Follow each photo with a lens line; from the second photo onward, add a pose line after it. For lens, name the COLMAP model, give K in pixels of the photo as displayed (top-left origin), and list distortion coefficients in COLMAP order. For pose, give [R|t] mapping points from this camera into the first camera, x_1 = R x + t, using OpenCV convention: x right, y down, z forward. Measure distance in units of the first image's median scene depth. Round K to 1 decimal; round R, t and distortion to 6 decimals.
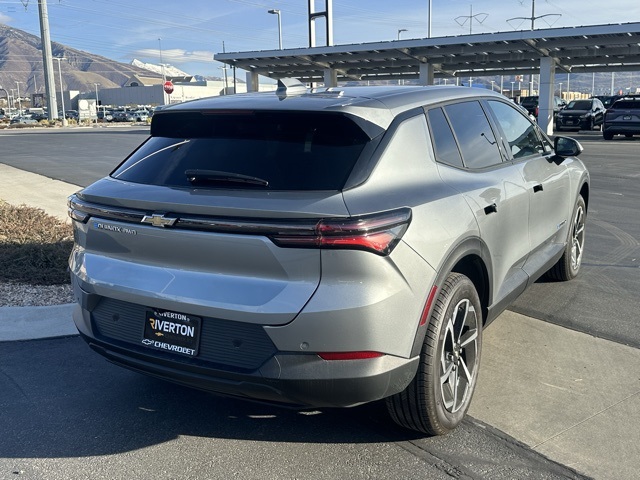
lens RADIAL K [[647.7, 0, 320.0], [0, 647.7, 240.0], [0, 0, 1]] dist [0.184452, -0.359990]
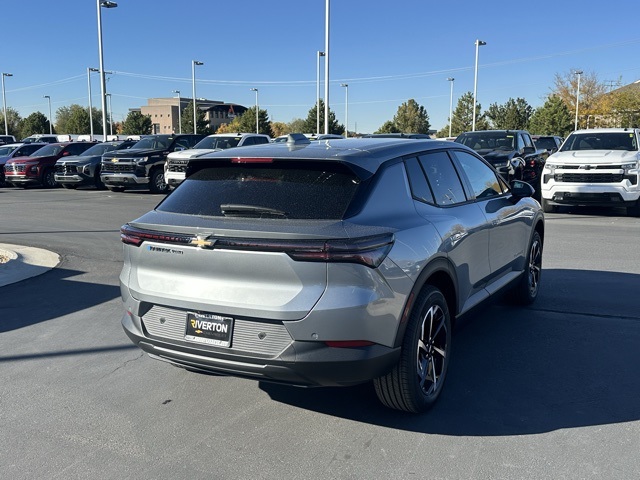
lens RADIAL K [[647.7, 0, 320.0], [0, 647.7, 240.0], [0, 0, 1]] dist [0.184452, -0.359990]
pose [[0.999540, -0.001737, 0.030264, -0.047041], [0.003628, 0.998035, -0.062552, 0.046207], [-0.030095, 0.062633, 0.997583, -0.297711]]
